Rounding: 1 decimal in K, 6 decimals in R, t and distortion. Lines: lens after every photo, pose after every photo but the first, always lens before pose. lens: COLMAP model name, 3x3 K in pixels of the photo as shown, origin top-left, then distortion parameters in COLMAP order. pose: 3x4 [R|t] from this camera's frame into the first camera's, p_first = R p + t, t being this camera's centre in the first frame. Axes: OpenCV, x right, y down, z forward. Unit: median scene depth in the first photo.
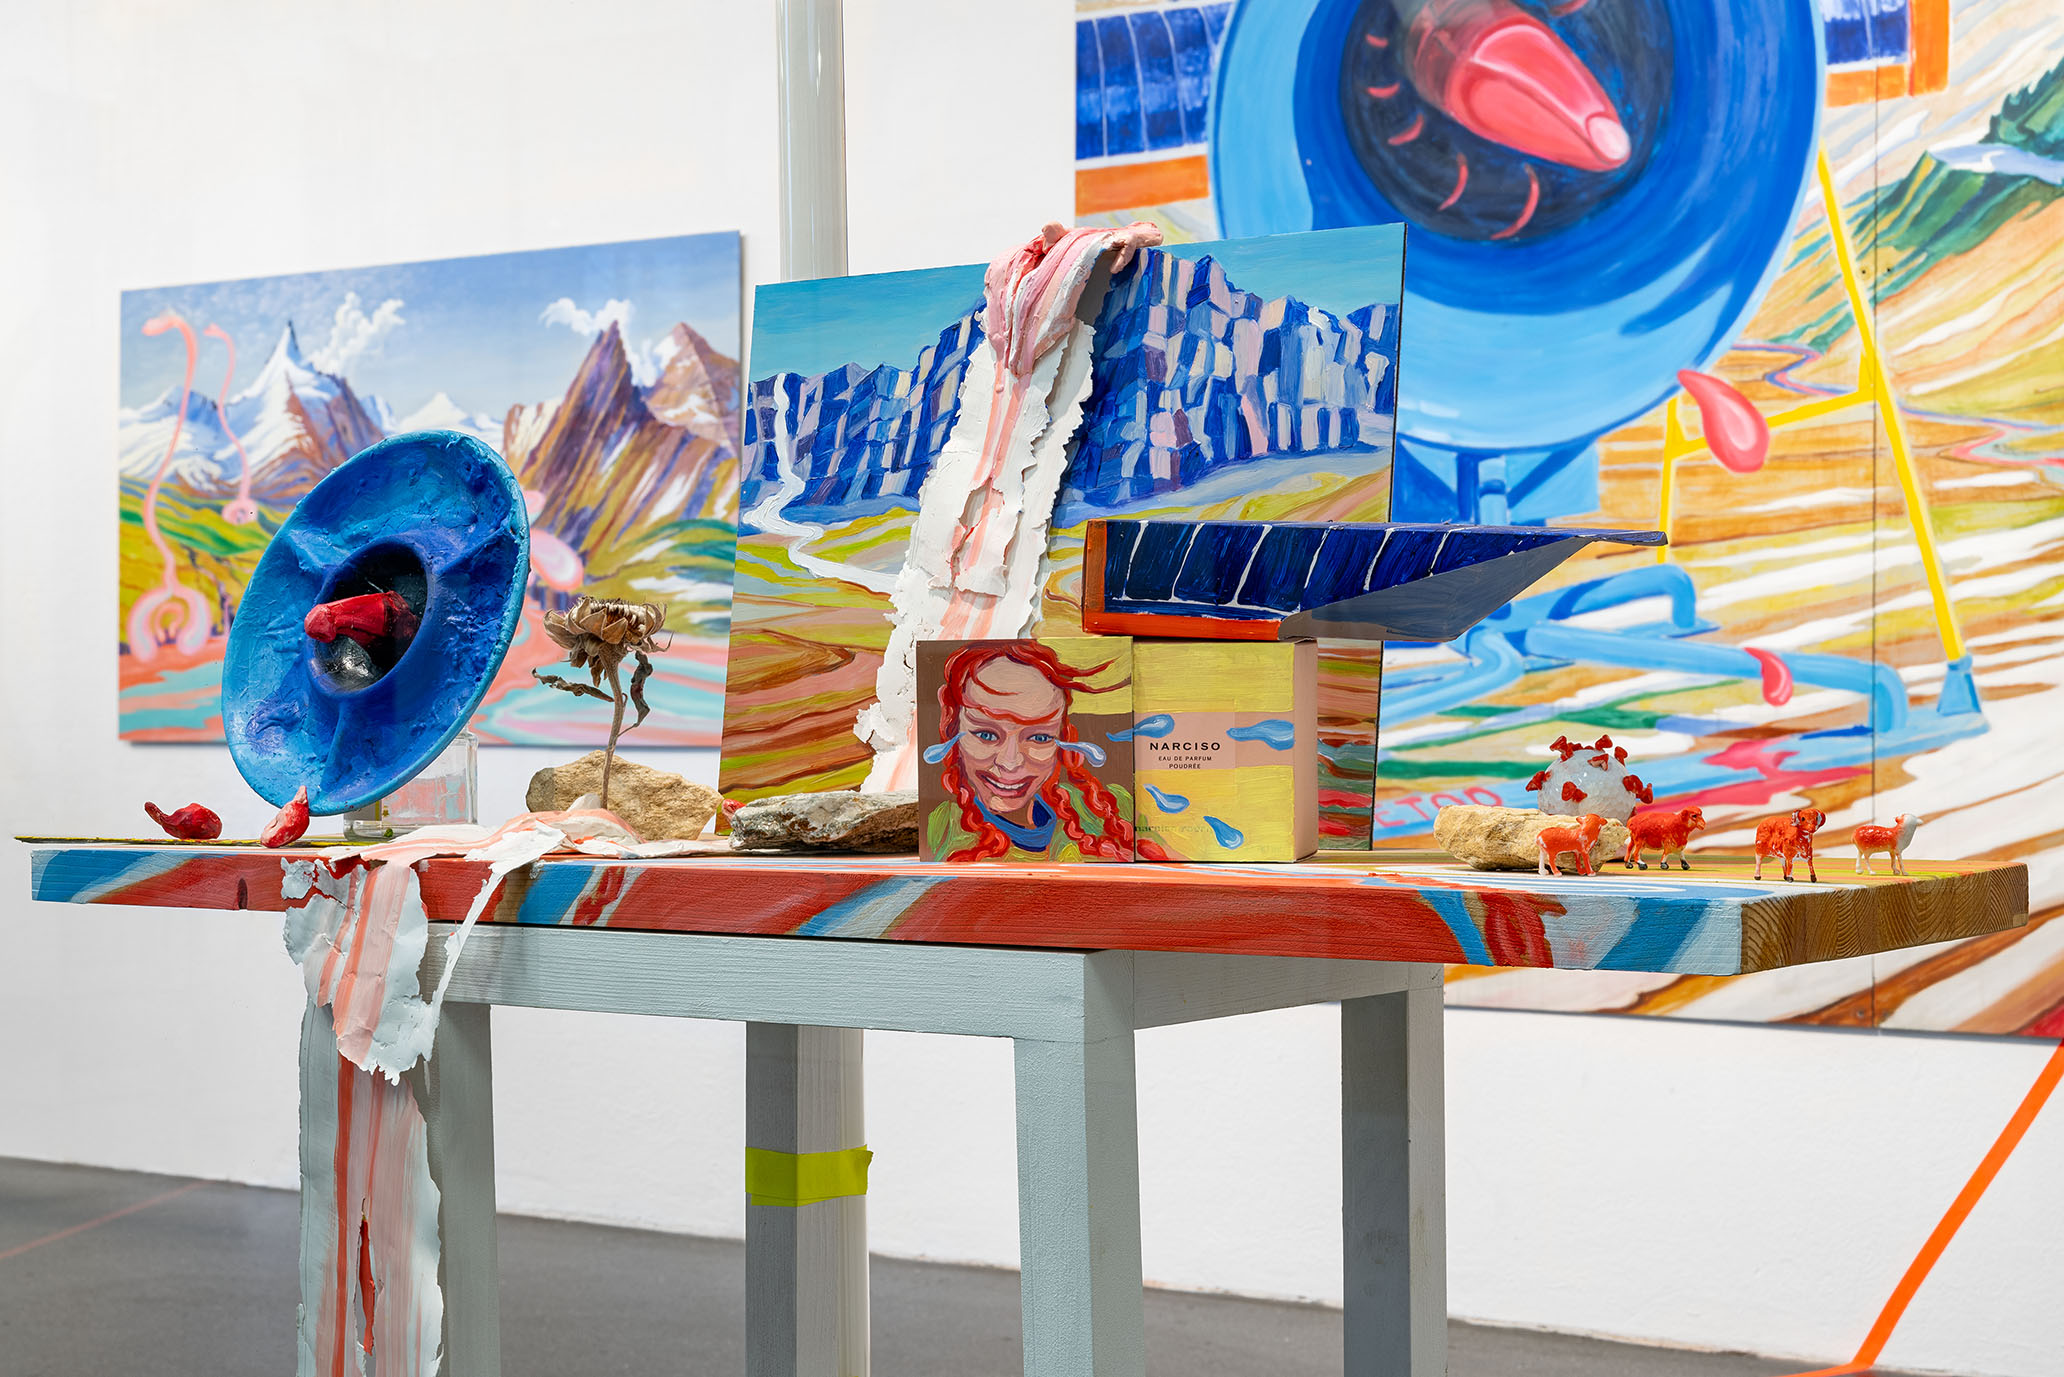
lens RADIAL K [[3442.5, 0, 984.4], [0, 3442.5, 689.7], [0, 0, 1]] dist [0.016375, 0.000569]
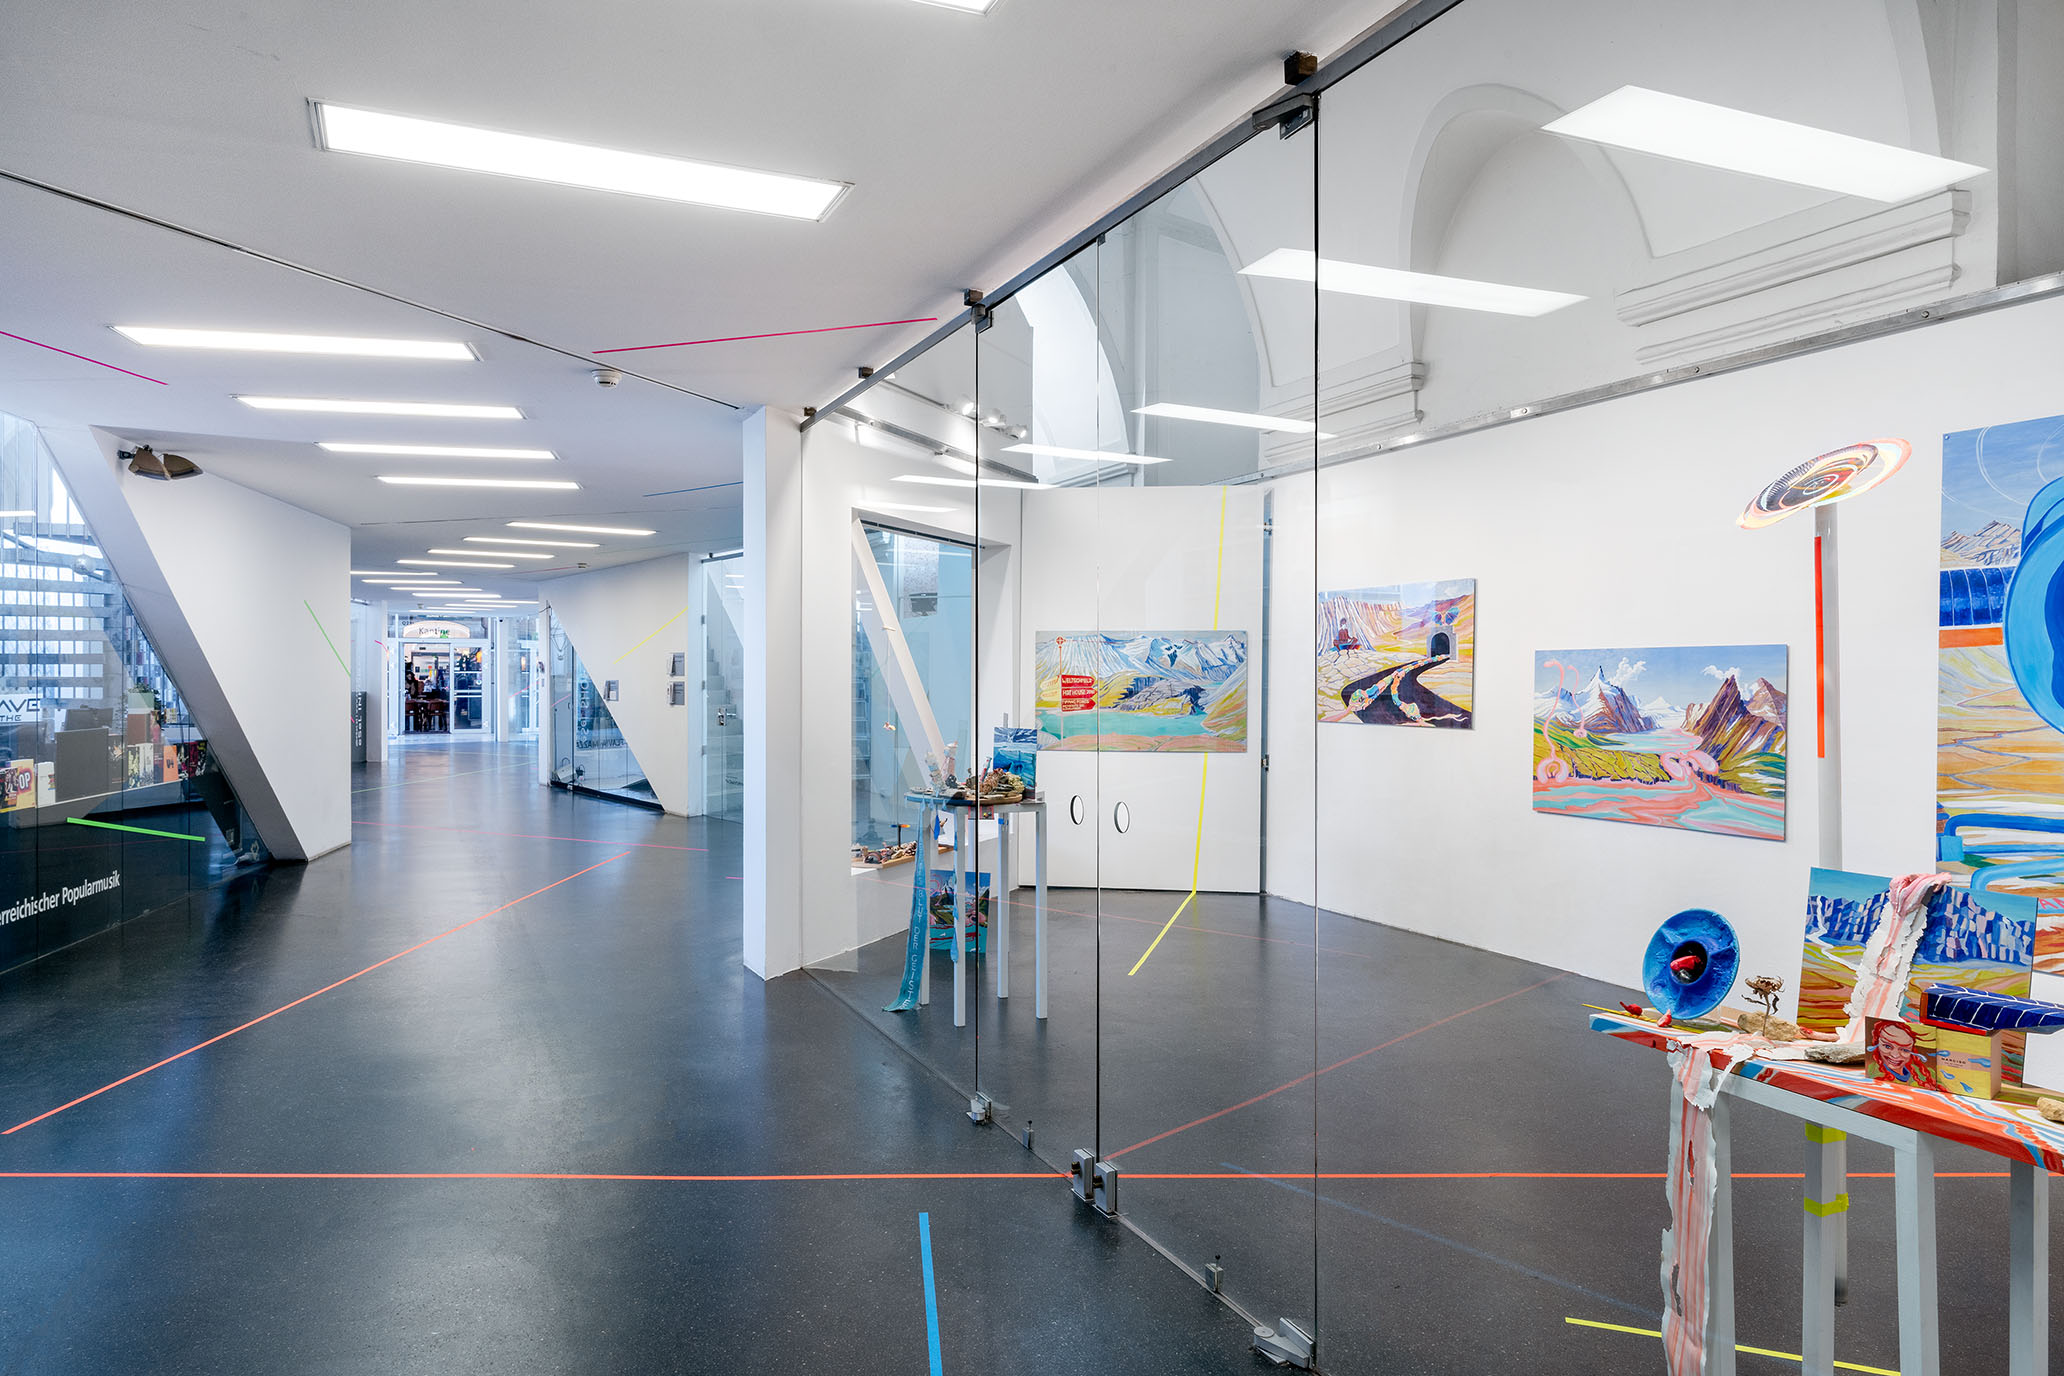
lens RADIAL K [[1376.2, 0, 1032.0], [0, 1376.2, 688.0], [0, 0, 1]] dist [-0.000034, -0.002142]
pose [[0.845637, 0.009095, -0.533681, 0.003013], [-0.006168, 0.999955, 0.007269, -0.131948], [0.533723, -0.002855, 0.845655, -0.247301]]
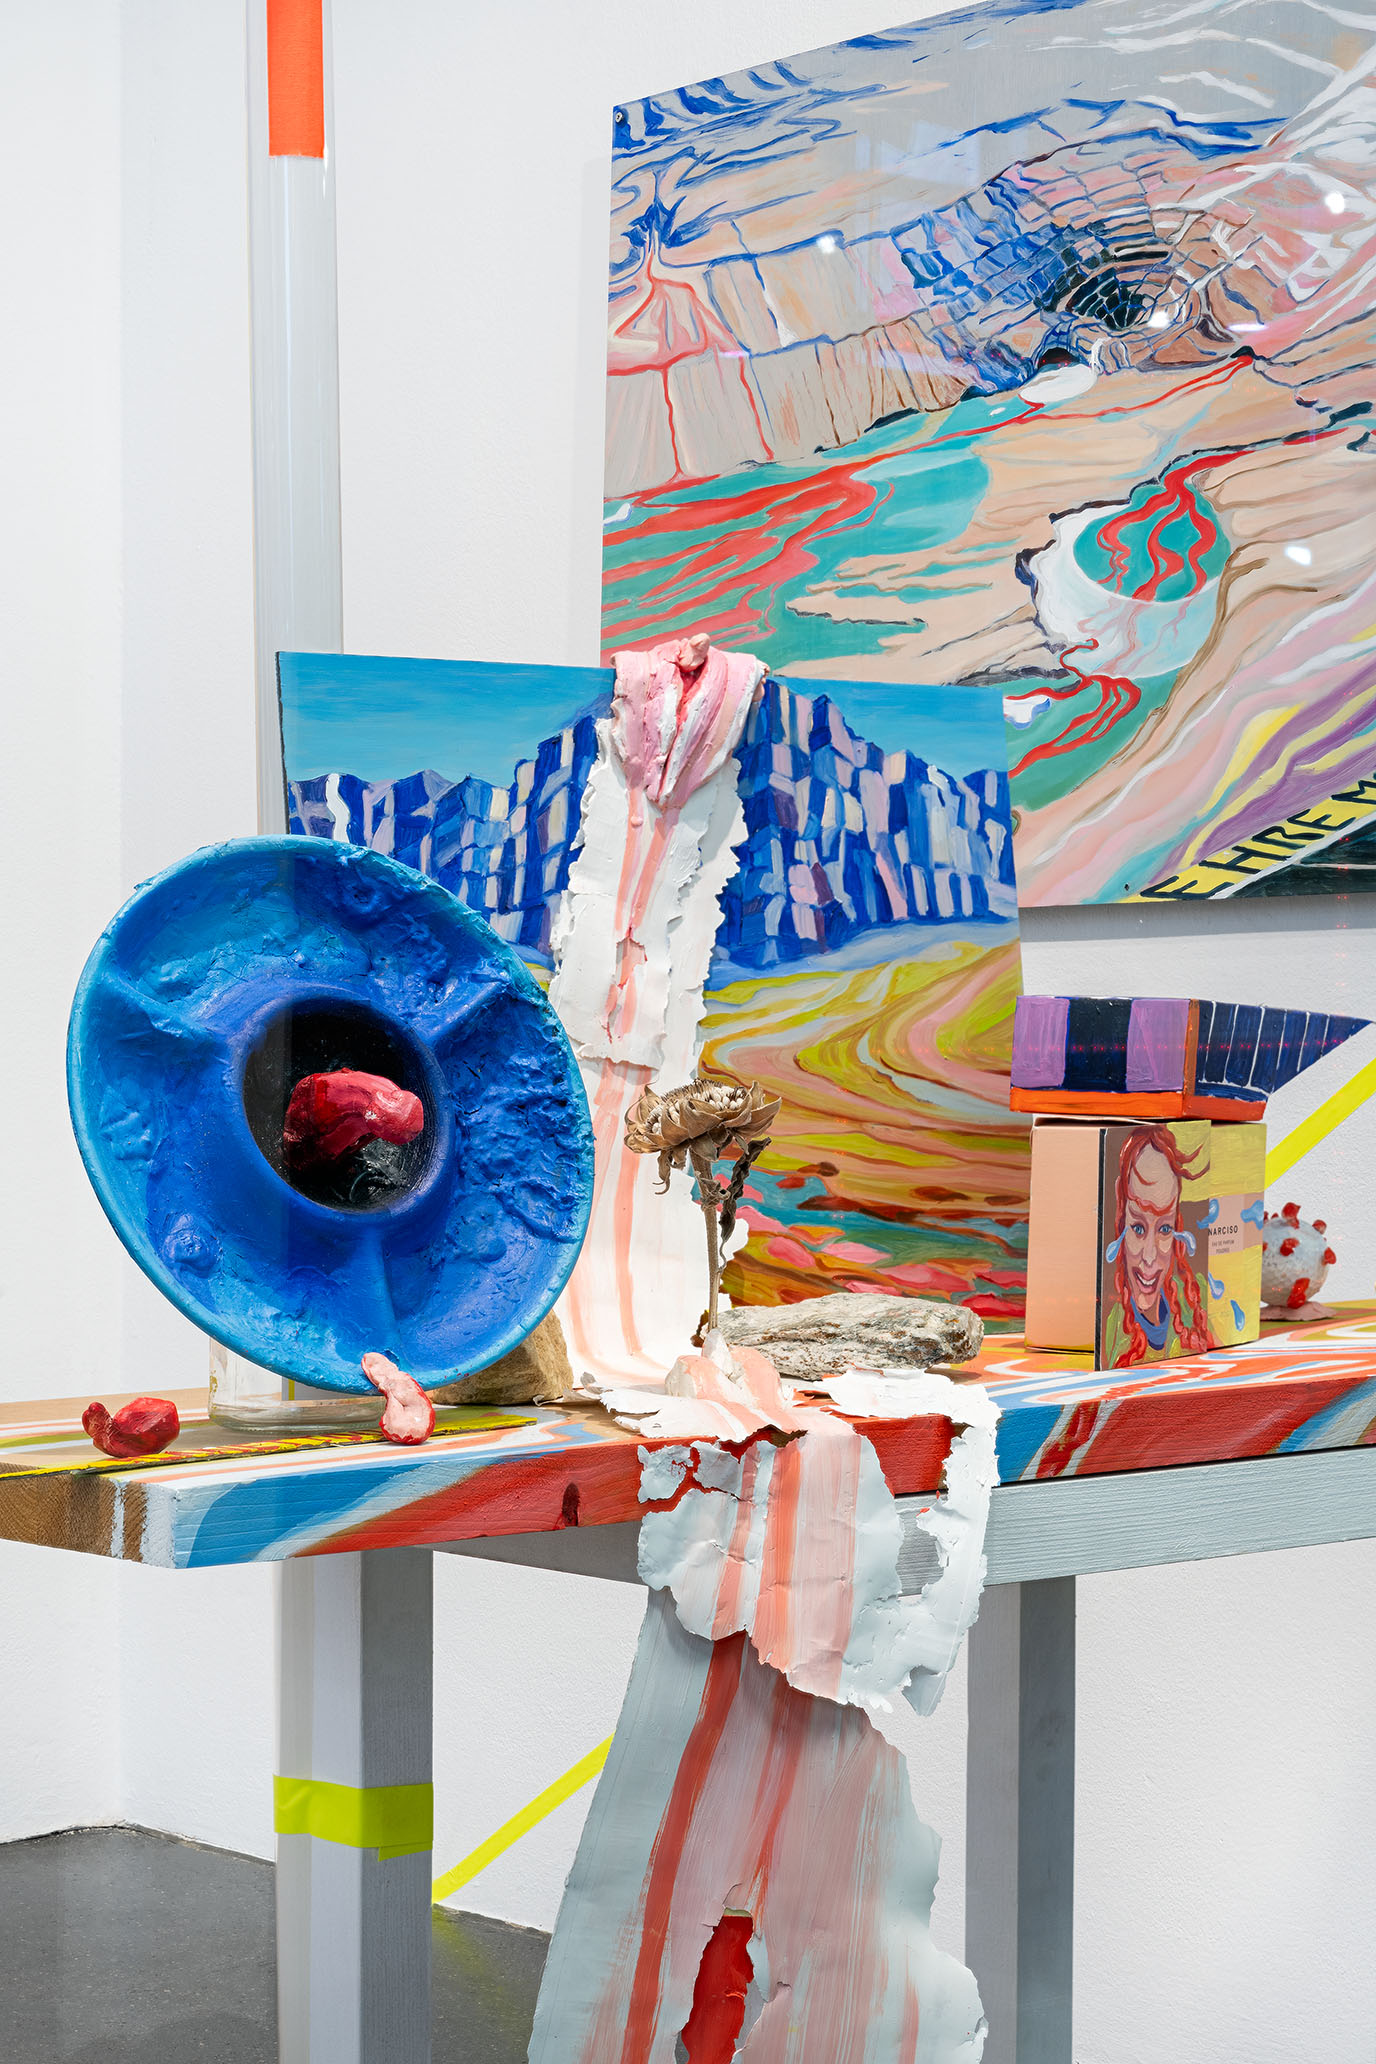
lens RADIAL K [[4224.7, 0, 689.6], [0, 4224.7, 1193.7], [0, 0, 1]] dist [0.032490, -0.117535]
pose [[0.274024, -0.037309, 0.960999, -0.409825], [0.009084, 0.999303, 0.036206, -0.014058], [-0.961680, -0.001191, 0.274172, 0.291565]]
